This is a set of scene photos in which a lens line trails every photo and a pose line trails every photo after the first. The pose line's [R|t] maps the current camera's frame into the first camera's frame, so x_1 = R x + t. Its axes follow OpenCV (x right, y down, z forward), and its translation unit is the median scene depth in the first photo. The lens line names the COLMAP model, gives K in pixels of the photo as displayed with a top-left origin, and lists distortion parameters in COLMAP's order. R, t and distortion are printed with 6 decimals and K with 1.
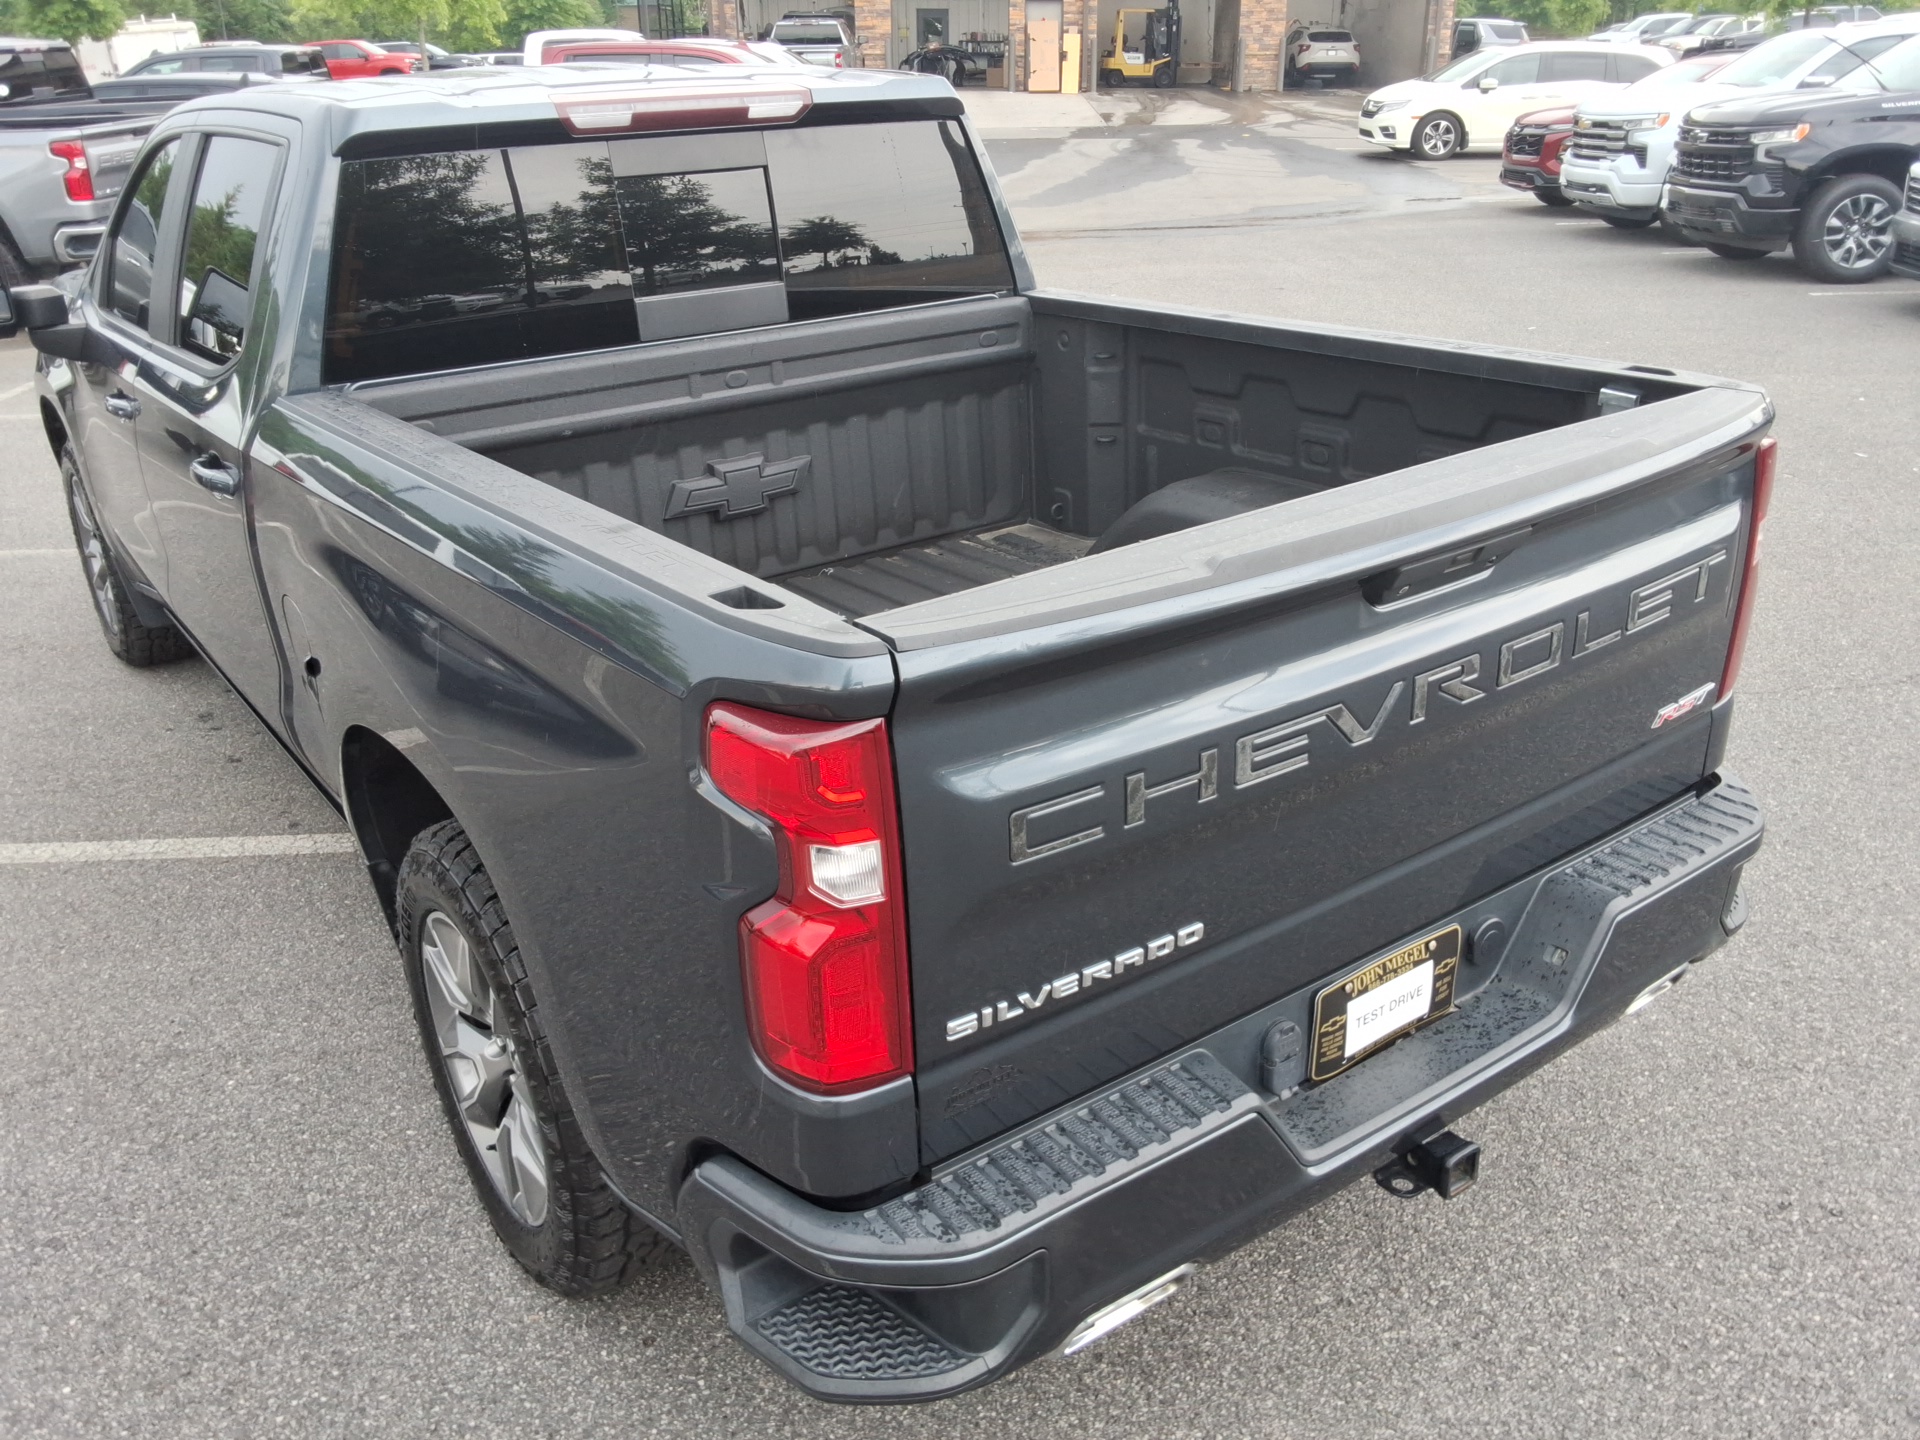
lens RADIAL K [[1538.7, 0, 971.1], [0, 1538.7, 716.2], [0, 0, 1]] dist [0.088034, -0.130656]
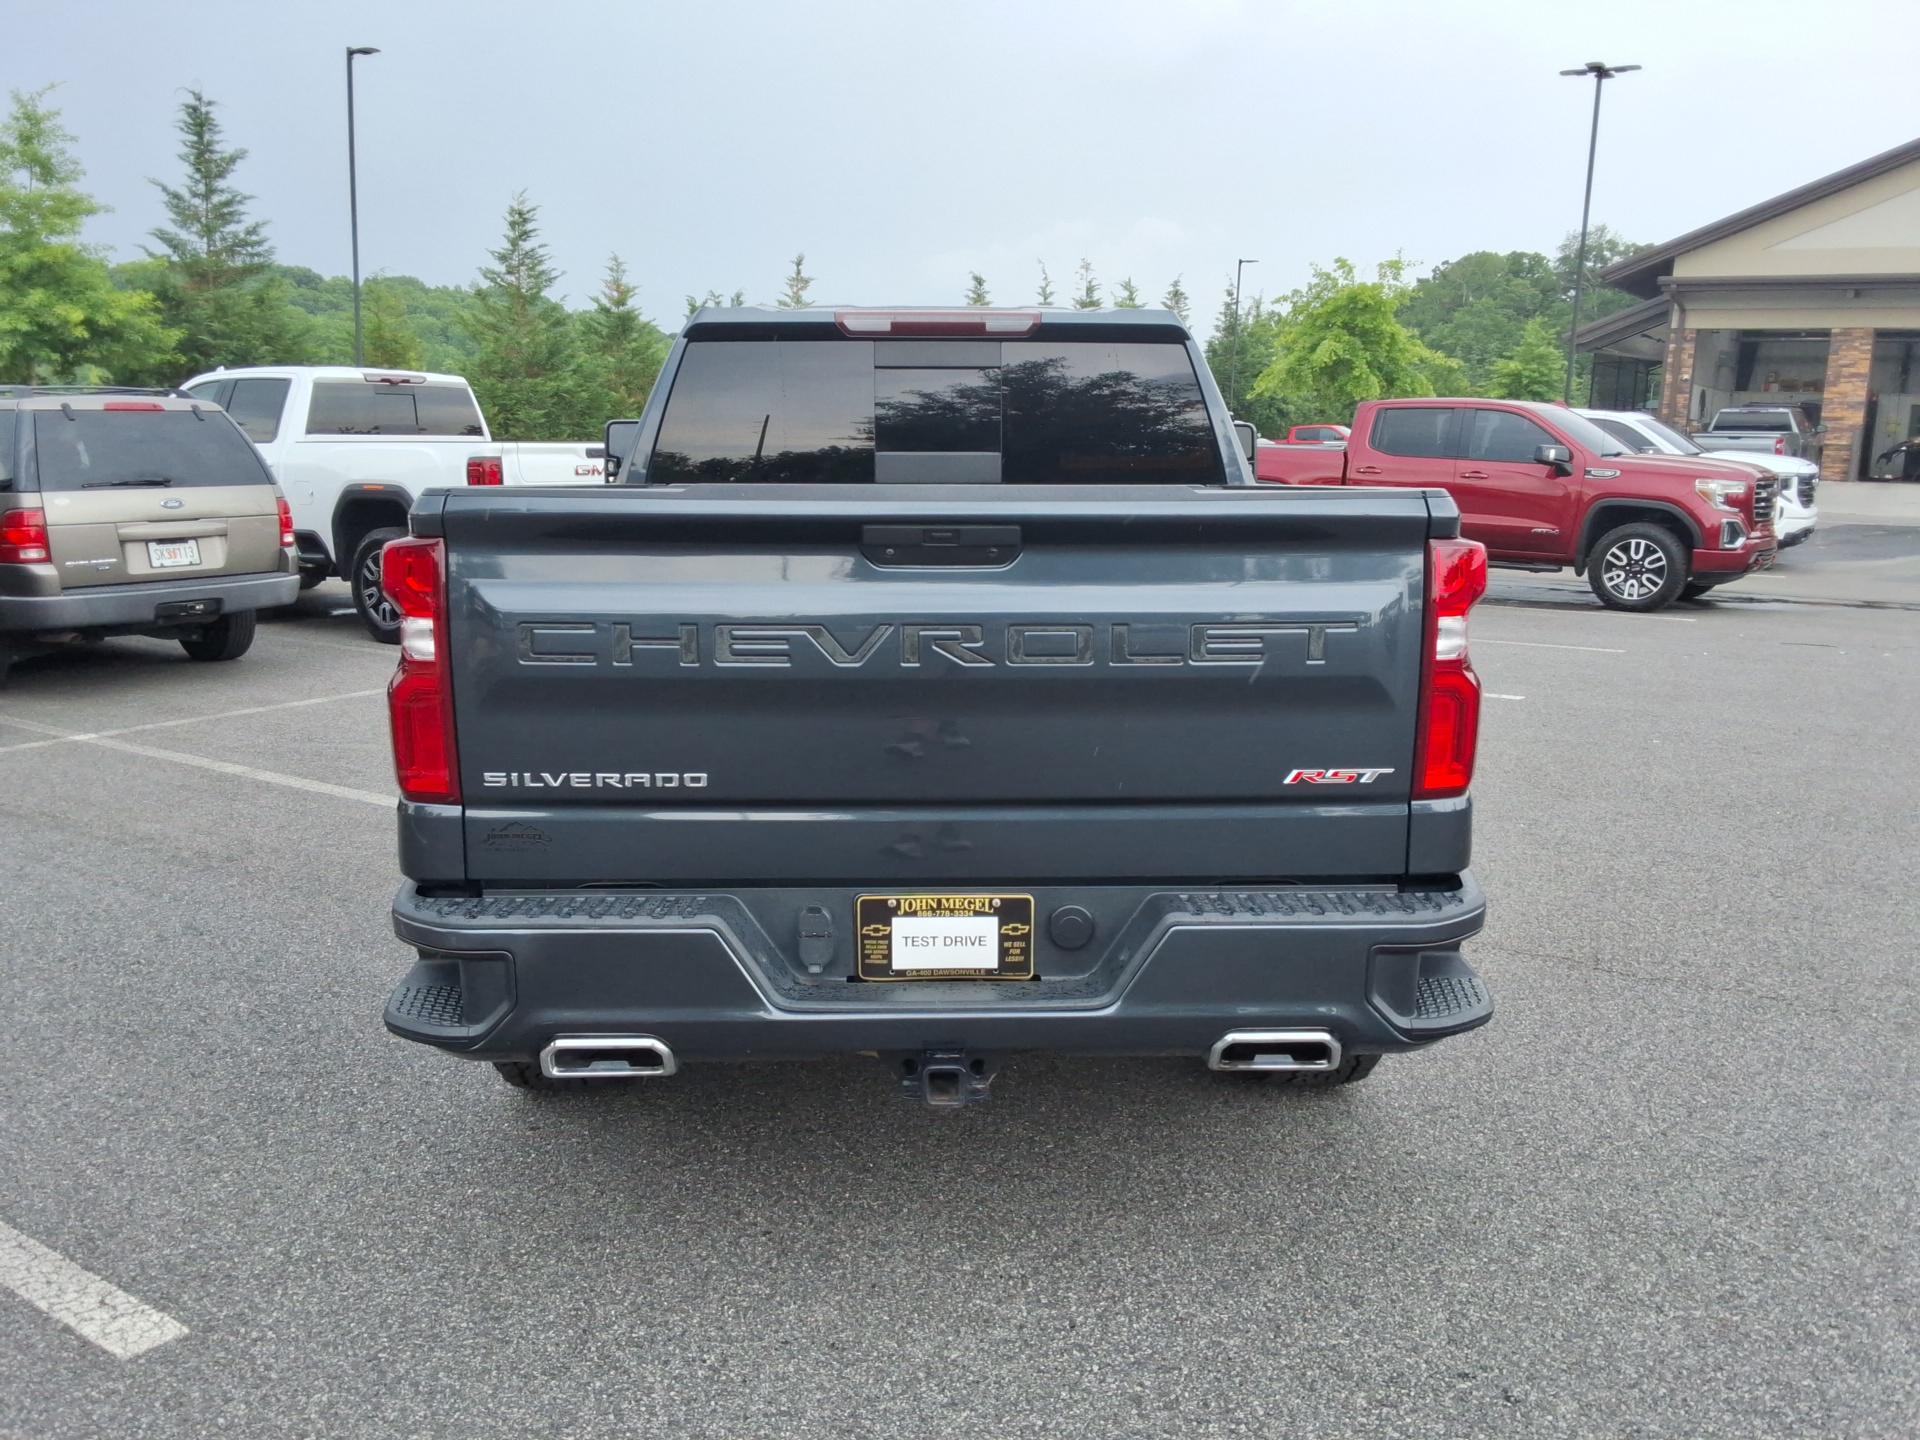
lens RADIAL K [[1538.7, 0, 975.3], [0, 1538.7, 715.8], [0, 0, 1]] dist [0.088034, -0.130656]
pose [[0.822189, 0.130007, -0.554169, 0.864052], [-0.254553, 0.954770, -0.153679, 0.186117], [0.509124, 0.267419, 0.818095, 0.005946]]
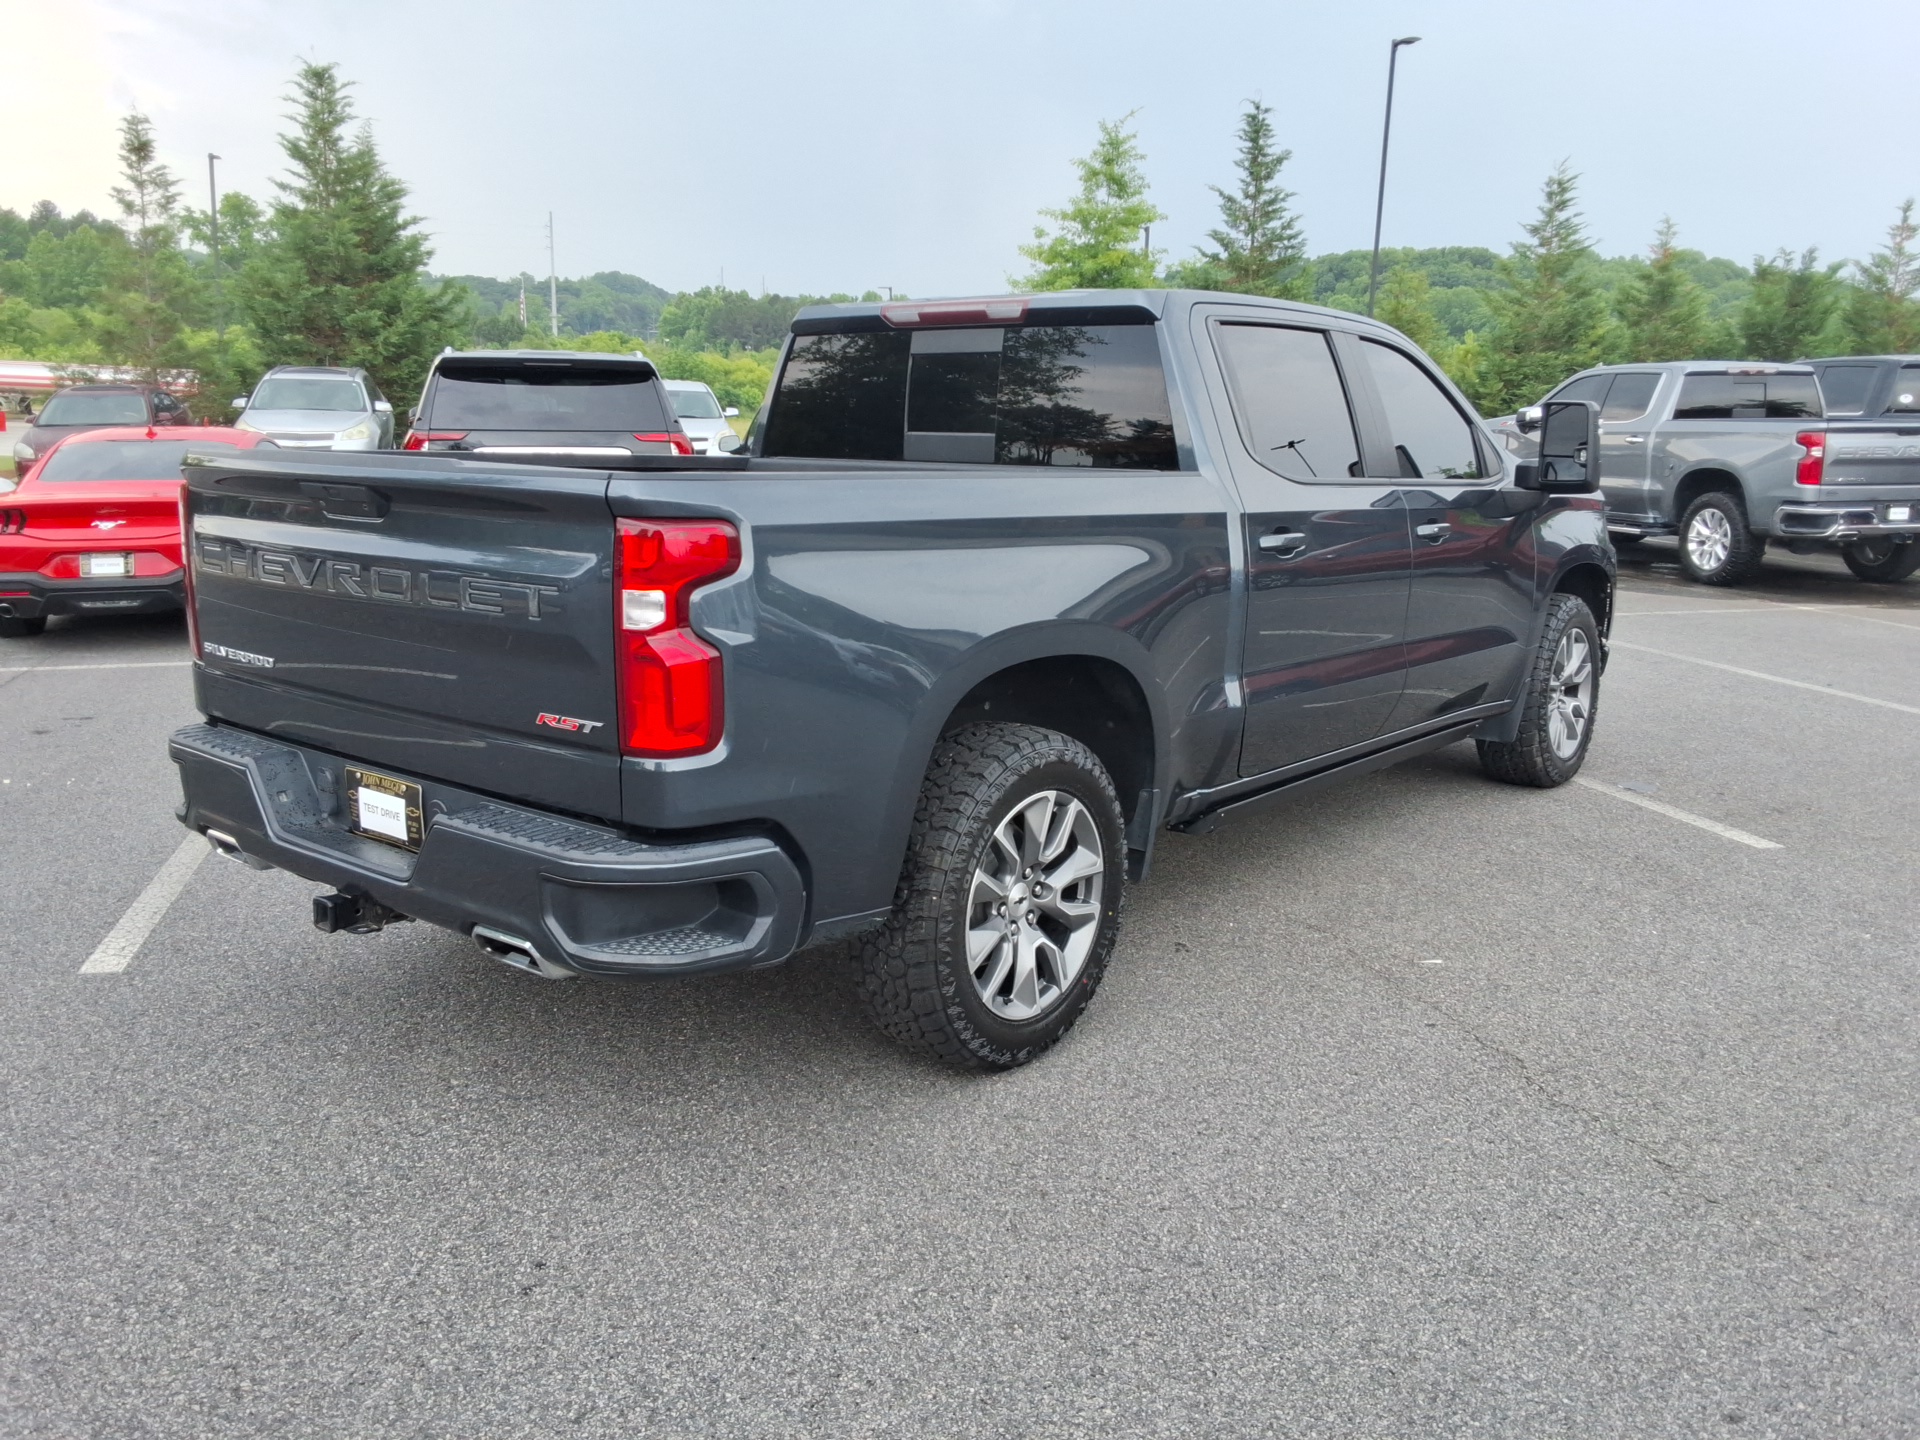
lens RADIAL K [[1538.7, 0, 979.7], [0, 1538.7, 721.9], [0, 0, 1]] dist [0.088034, -0.130656]
pose [[0.255829, 0.220537, -0.941231, 1.721608], [-0.404793, 0.908604, 0.102868, -0.268189], [0.877892, 0.354687, 0.321719, 0.935462]]
